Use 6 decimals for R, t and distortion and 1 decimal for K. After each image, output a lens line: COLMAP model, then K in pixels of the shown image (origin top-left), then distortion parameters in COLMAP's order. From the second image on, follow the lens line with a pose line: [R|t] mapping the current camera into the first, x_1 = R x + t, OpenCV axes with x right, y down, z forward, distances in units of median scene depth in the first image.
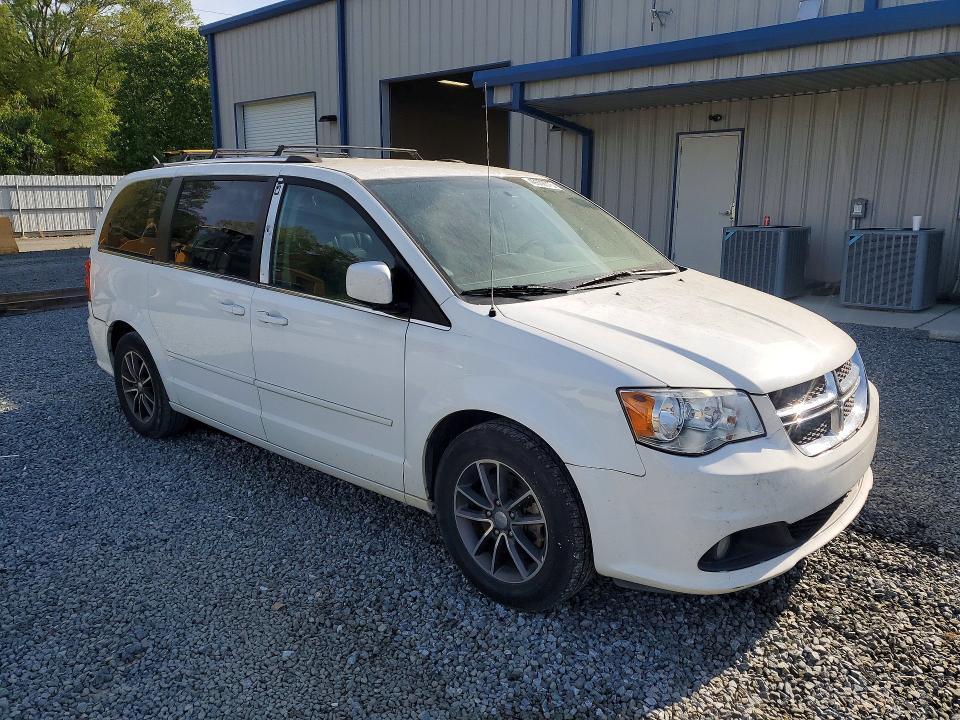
lens RADIAL K [[801.3, 0, 480.0], [0, 801.3, 360.0], [0, 0, 1]] dist [0.009383, 0.073459]
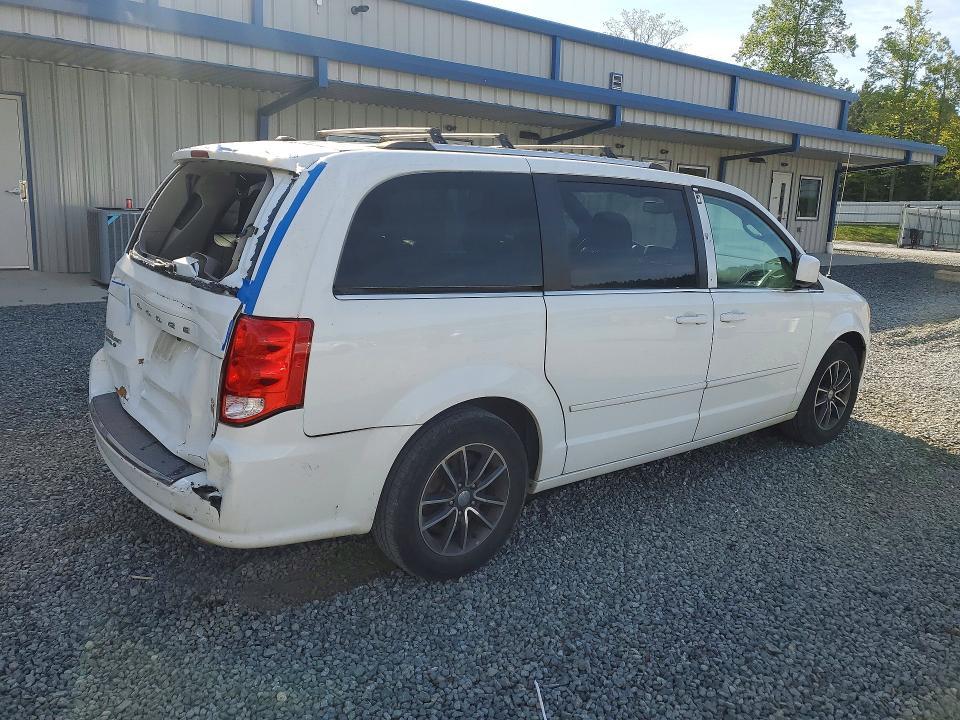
lens RADIAL K [[749.4, 0, 480.0], [0, 749.4, 360.0], [0, 0, 1]] dist [0.014331, 0.003397]
pose [[0.134681, -0.218951, 0.966396, -1.036822], [0.159053, 0.967413, 0.197015, -0.199702], [-0.978040, 0.127174, 0.165117, 0.923527]]
